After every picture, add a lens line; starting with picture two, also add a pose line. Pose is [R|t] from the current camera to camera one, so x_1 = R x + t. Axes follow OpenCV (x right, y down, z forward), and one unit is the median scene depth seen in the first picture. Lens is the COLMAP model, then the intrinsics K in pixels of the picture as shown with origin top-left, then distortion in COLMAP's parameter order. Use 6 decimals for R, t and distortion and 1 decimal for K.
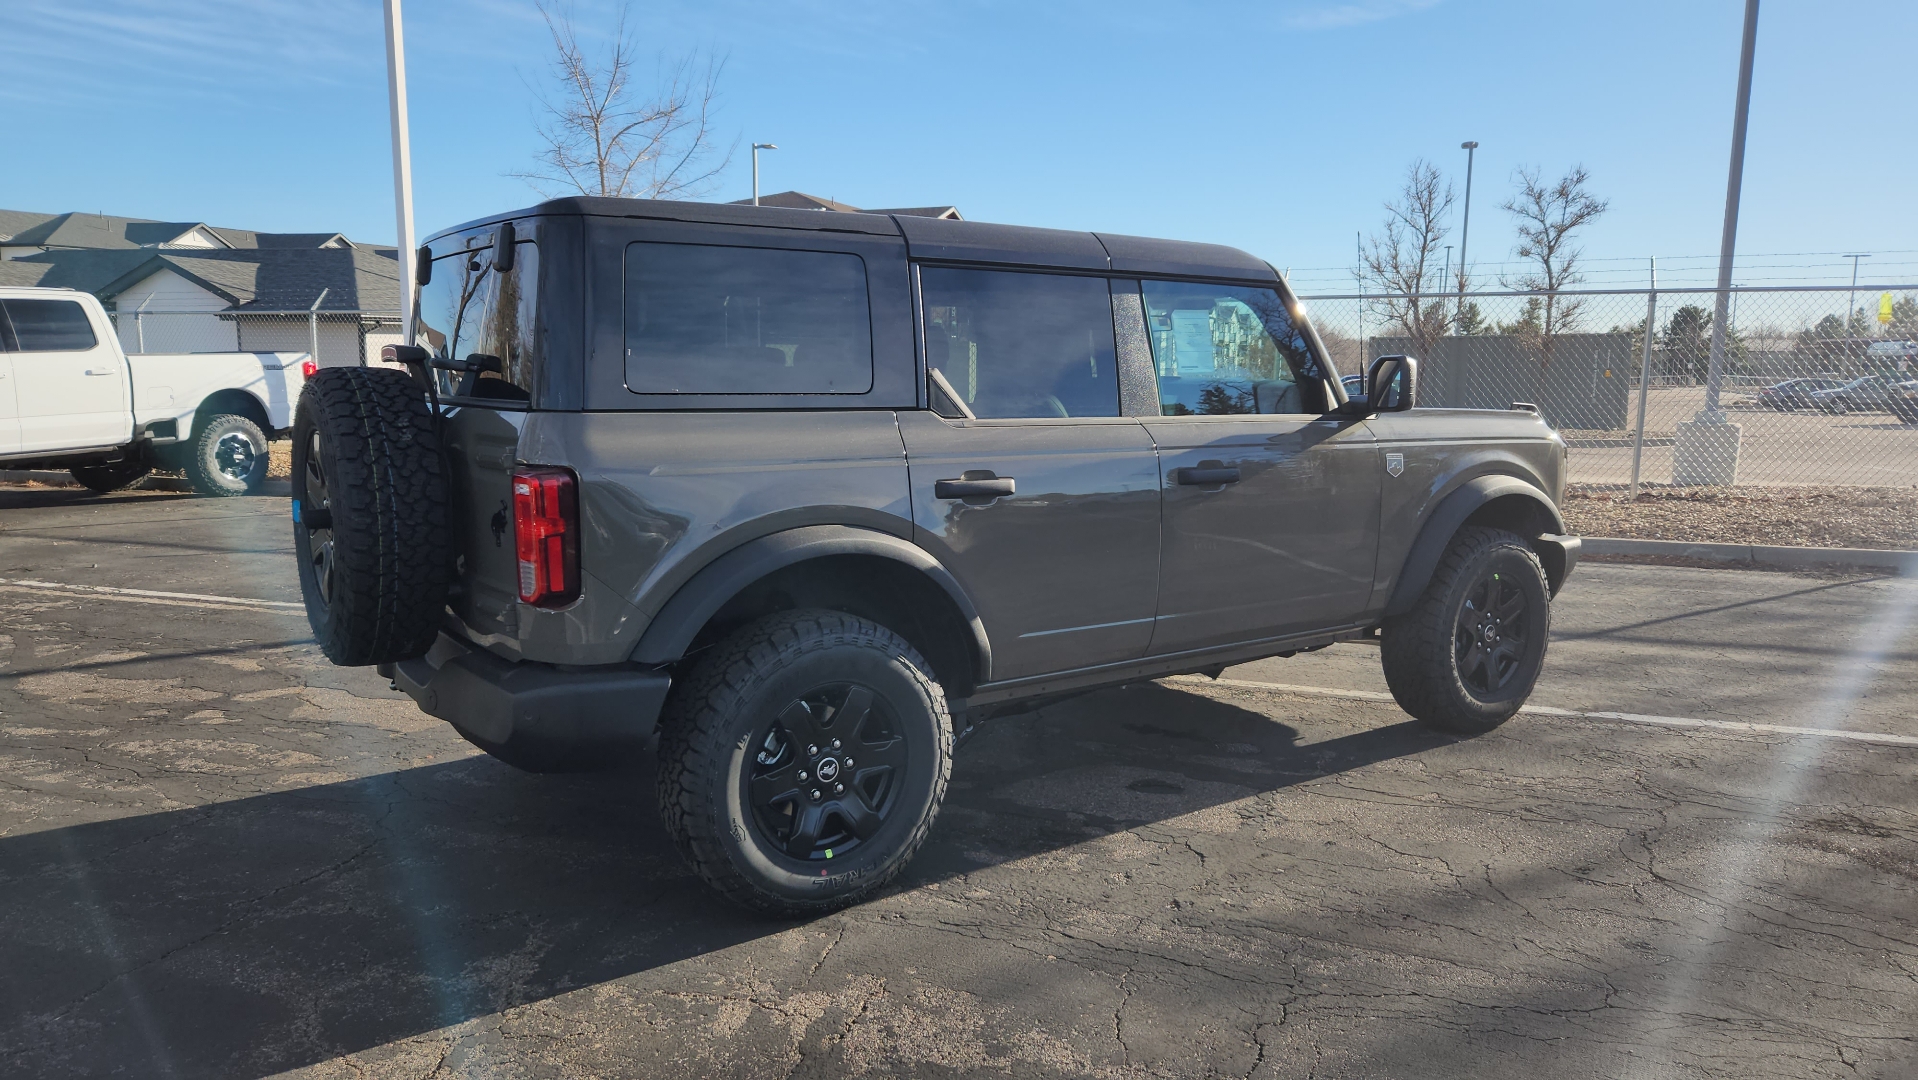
lens RADIAL K [[1282.3, 0, 930.9], [0, 1282.3, 528.3], [0, 0, 1]] dist [0.072312, -0.059643]
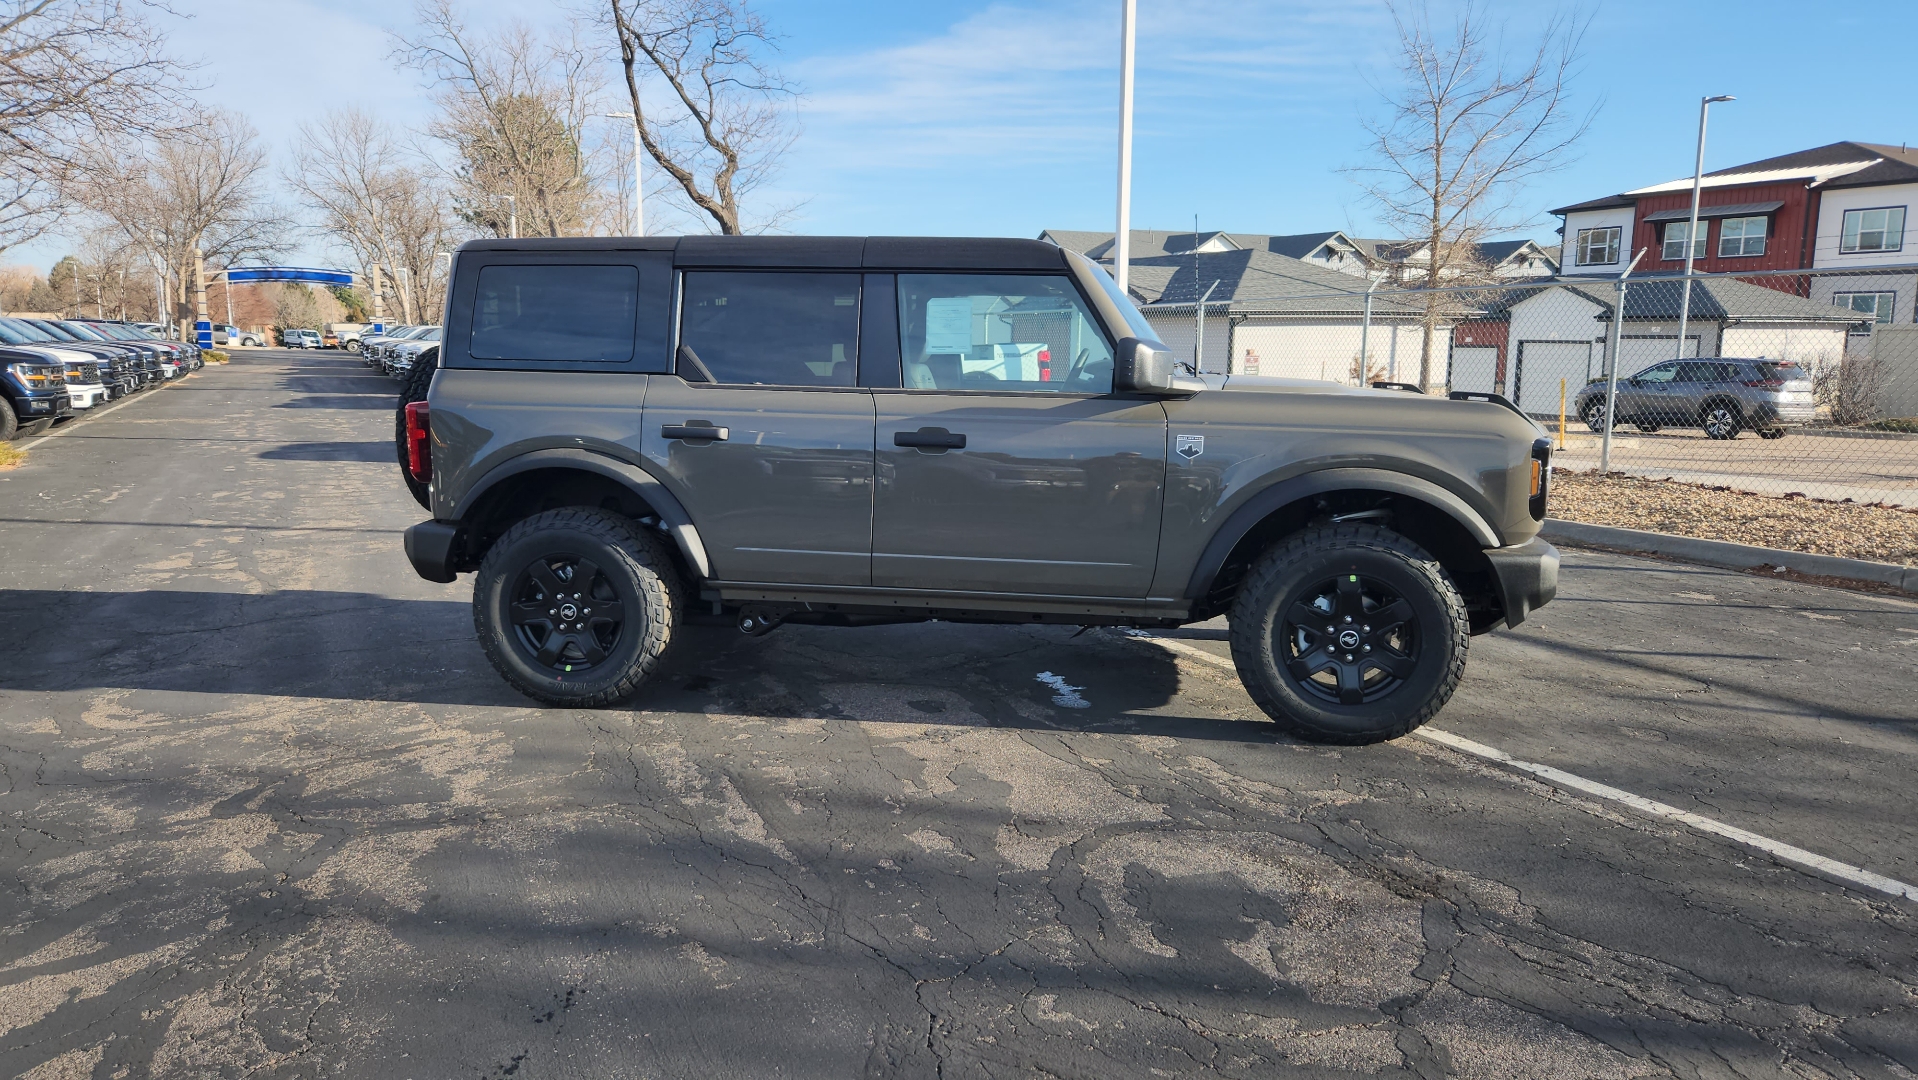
lens RADIAL K [[1282.3, 0, 921.9], [0, 1282.3, 522.2], [0, 0, 1]] dist [0.072312, -0.059643]
pose [[0.722881, 0.095126, -0.684393, 0.935608], [-0.093764, 0.994821, 0.039237, -0.010666], [0.684581, 0.035808, 0.728057, 0.138208]]
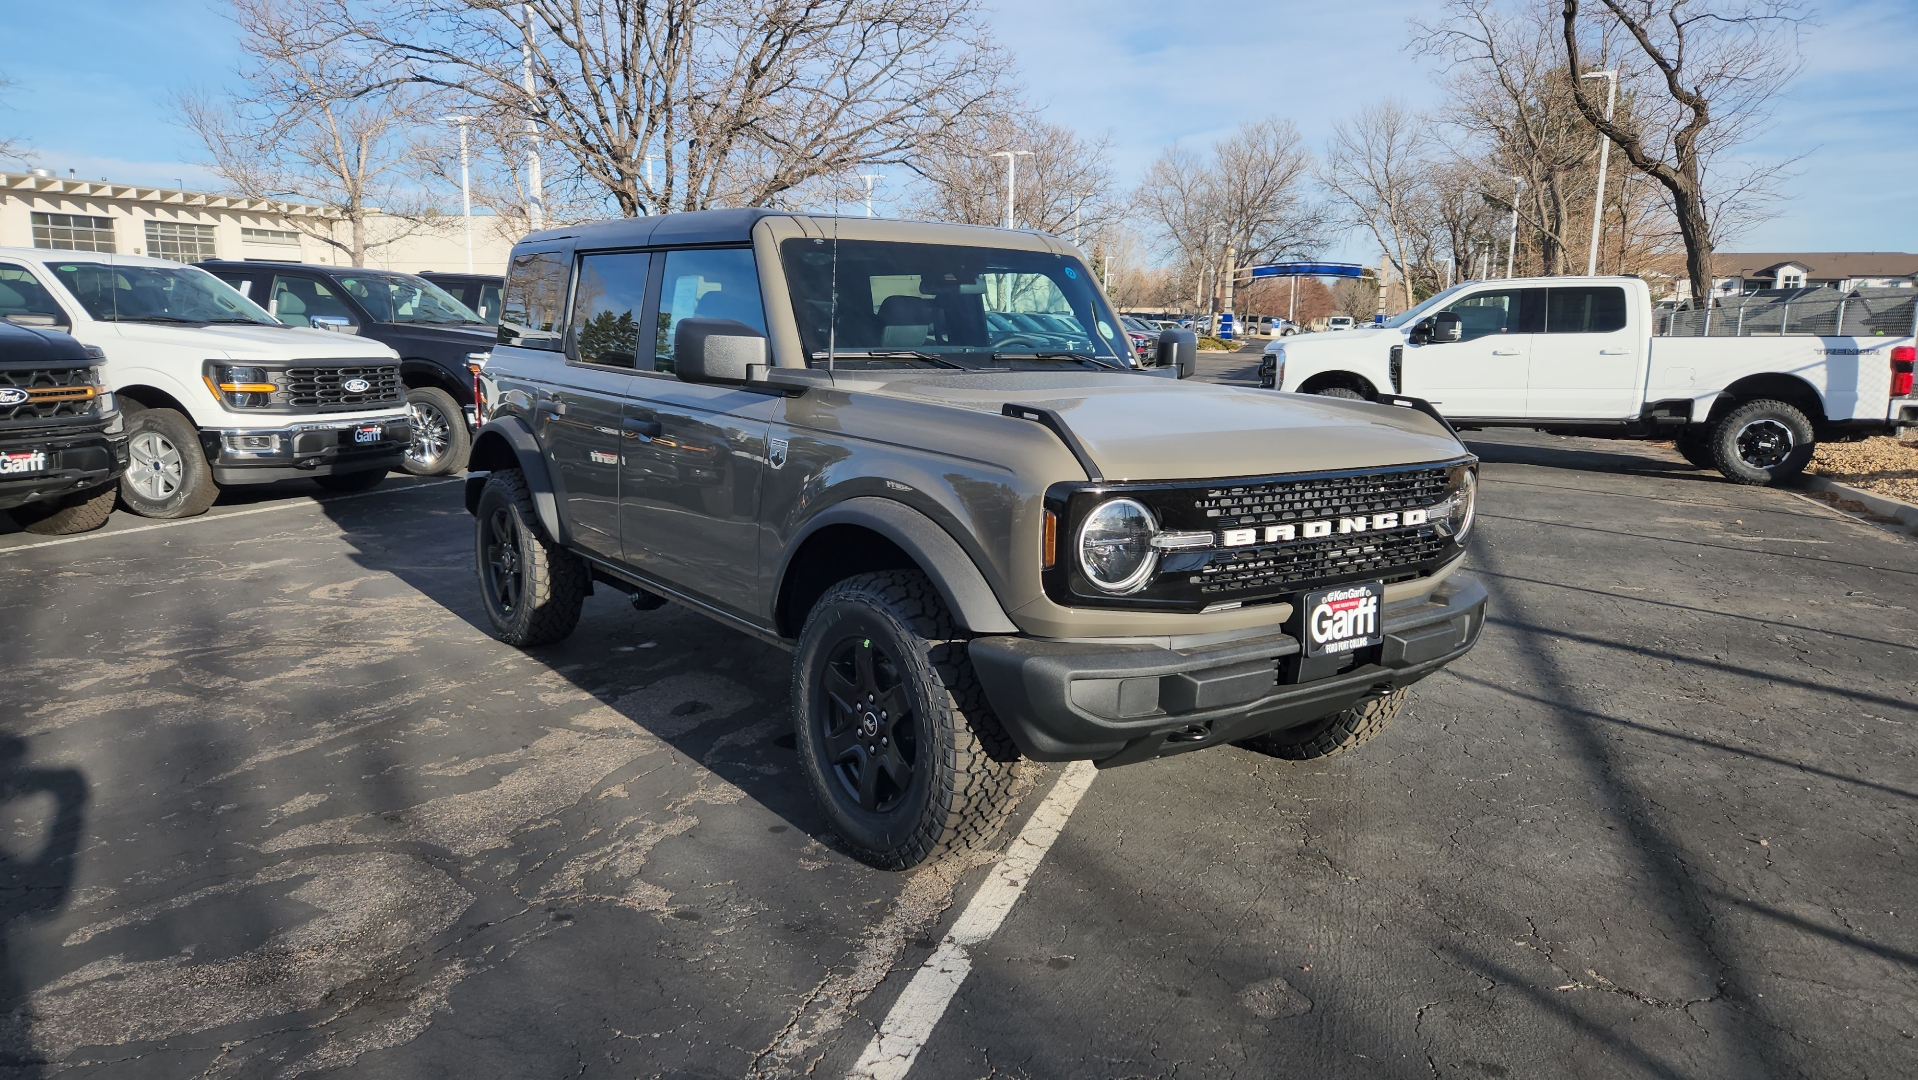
lens RADIAL K [[1281.5, 0, 932.7], [0, 1281.5, 535.5], [0, 0, 1]] dist [0.070439, -0.054839]
pose [[0.030130, 0.159649, -0.986714, 1.229842], [-0.148107, 0.976978, 0.153551, -0.144092], [0.988512, 0.141513, 0.053081, 1.106056]]
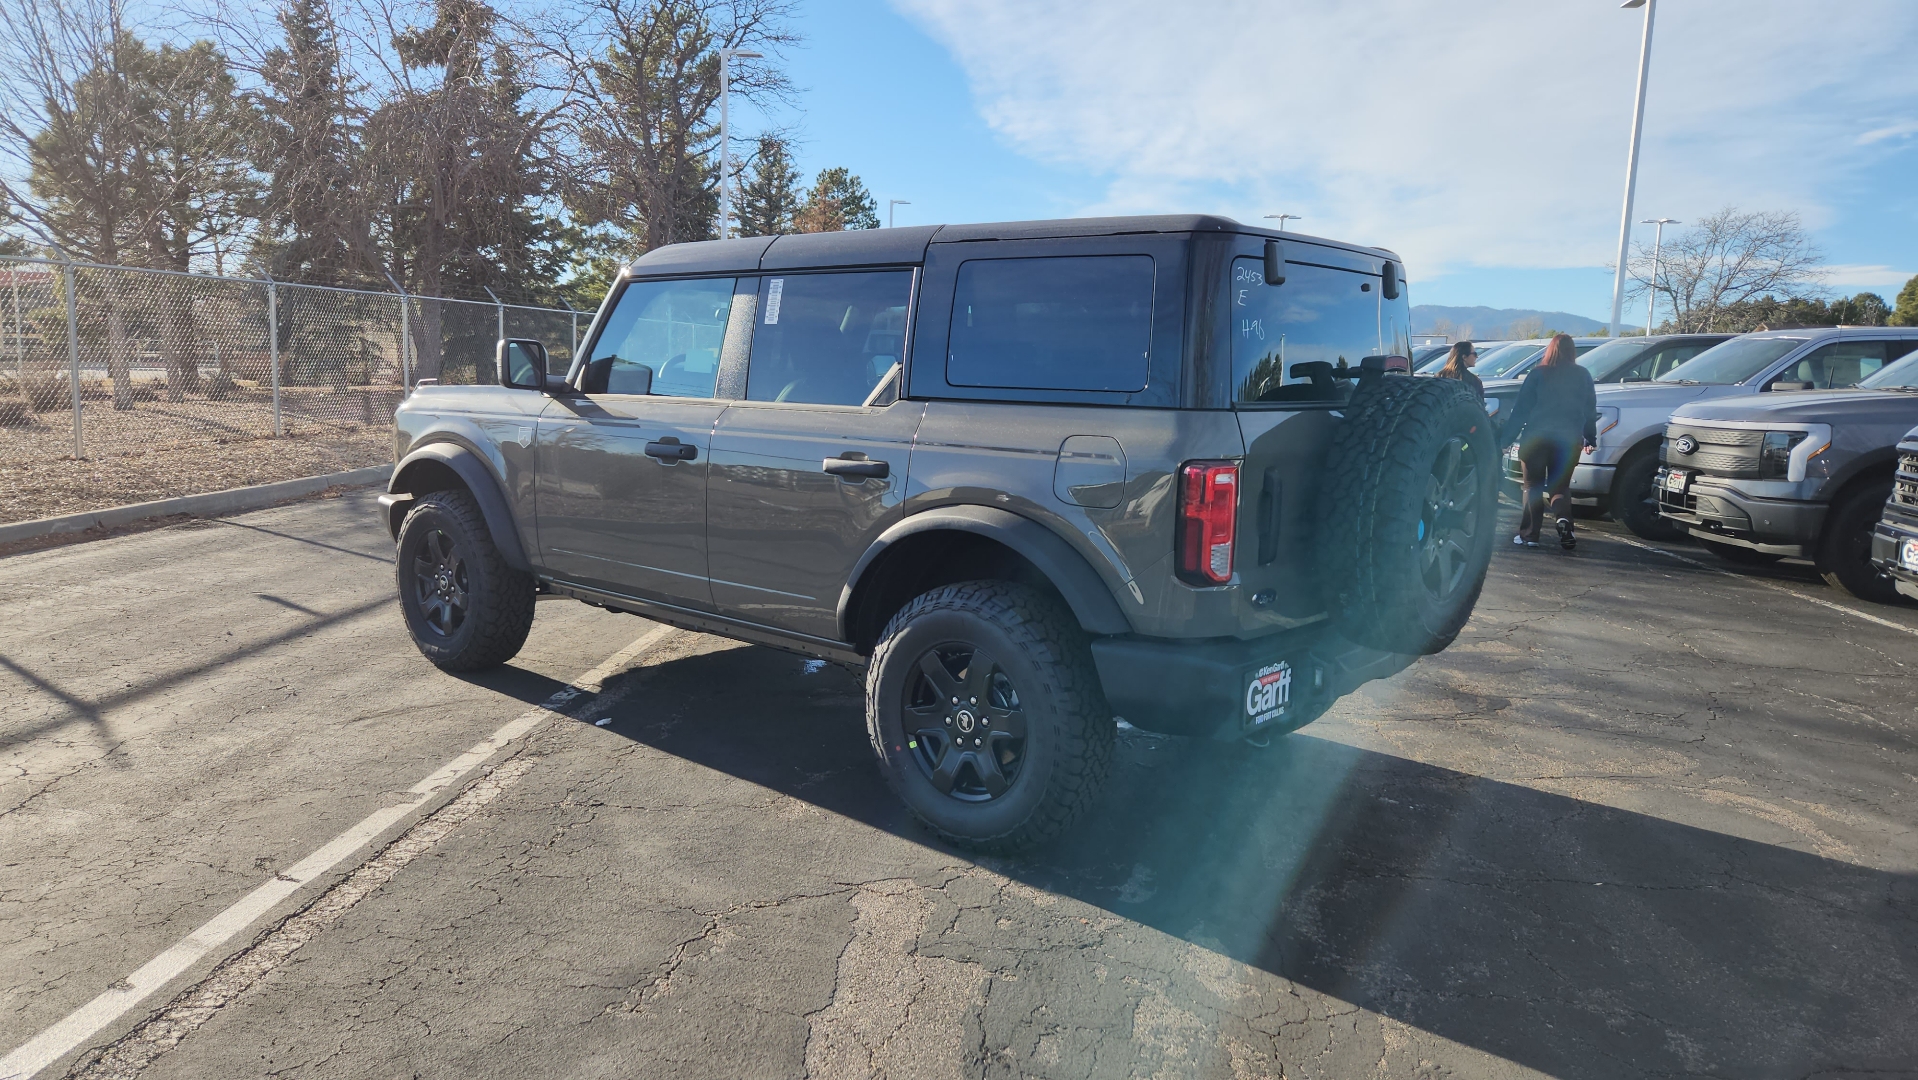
lens RADIAL K [[1280.1, 0, 933.6], [0, 1280.1, 529.2], [0, 0, 1]] dist [0.074300, -0.056960]
pose [[-0.255601, -0.138611, 0.956794, -1.076076], [0.096461, 0.981074, 0.167897, -0.171058], [-0.961958, 0.135208, -0.237393, 1.296306]]
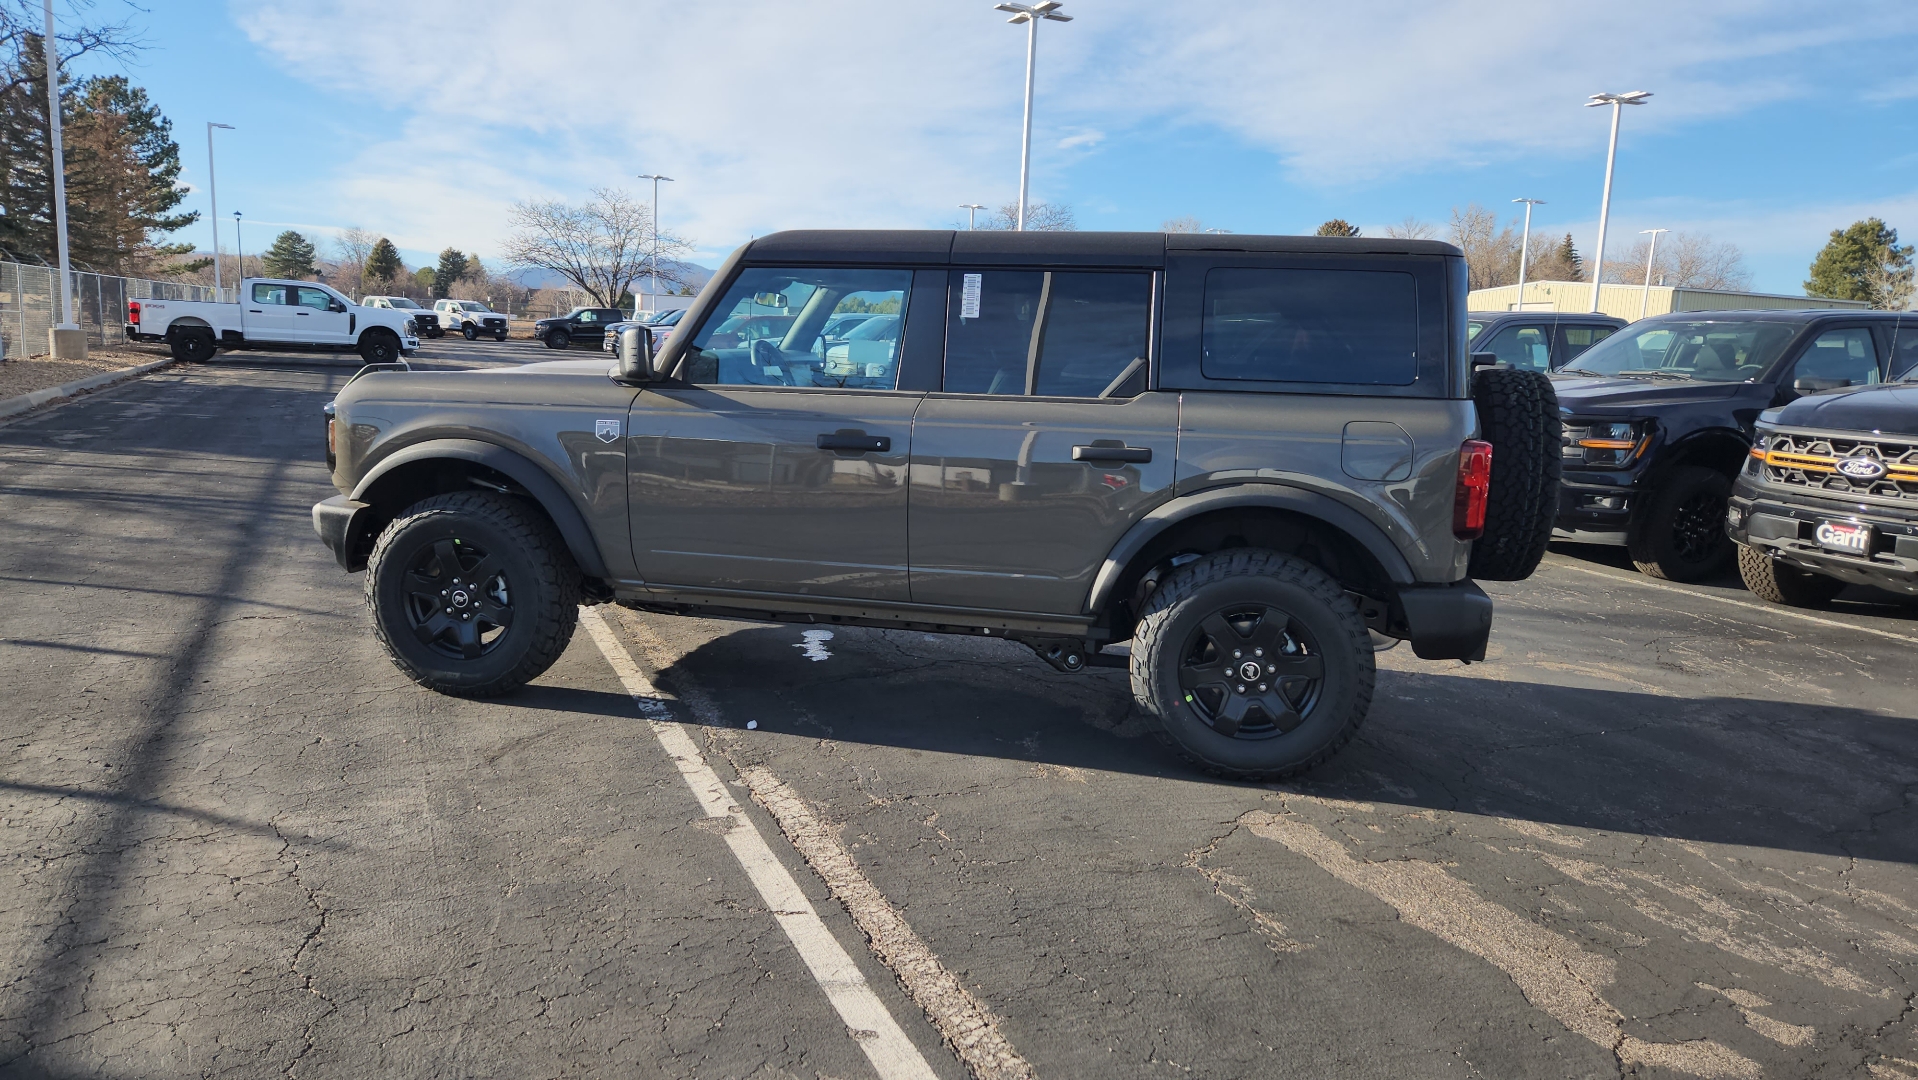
lens RADIAL K [[1280.1, 0, 922.0], [0, 1280.1, 541.4], [0, 0, 1]] dist [0.074300, -0.056960]
pose [[-0.687407, -0.143645, 0.711925, -0.804157], [0.052903, 0.967738, 0.246342, -0.253586], [-0.724343, 0.207000, -0.657631, 1.896601]]
